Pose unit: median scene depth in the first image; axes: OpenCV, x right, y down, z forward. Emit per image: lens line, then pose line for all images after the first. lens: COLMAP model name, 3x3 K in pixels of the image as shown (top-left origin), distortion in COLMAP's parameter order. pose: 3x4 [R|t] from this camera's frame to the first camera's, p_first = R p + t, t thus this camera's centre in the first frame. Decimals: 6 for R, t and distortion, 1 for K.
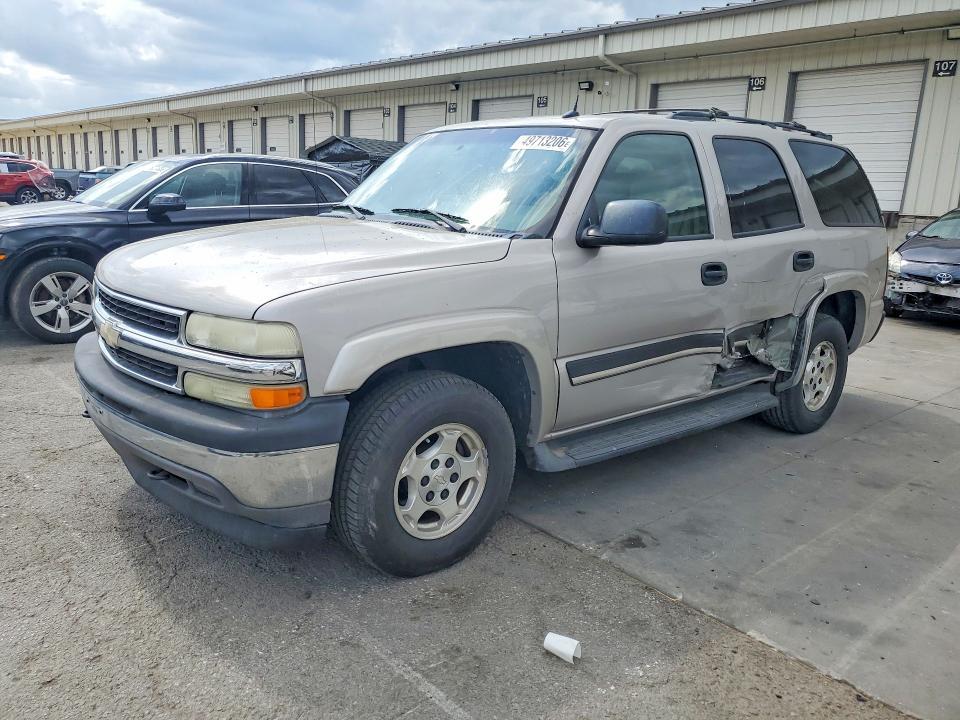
lens RADIAL K [[737.4, 0, 480.0], [0, 737.4, 360.0], [0, 0, 1]] dist [0.002335, 0.003638]
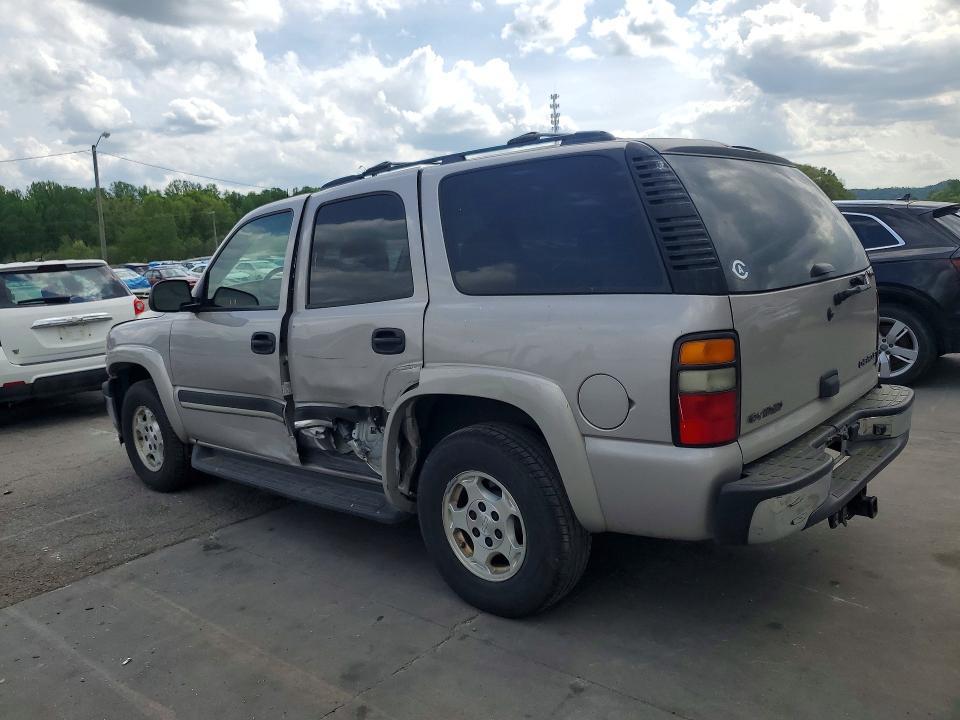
lens RADIAL K [[779.7, 0, 480.0], [0, 779.7, 360.0], [0, 0, 1]] dist [0.006569, 0.003355]
pose [[0.115774, 0.097477, -0.988481, 1.305410], [-0.146159, 0.986012, 0.080114, -0.203615], [0.982463, 0.135200, 0.128401, 1.040587]]
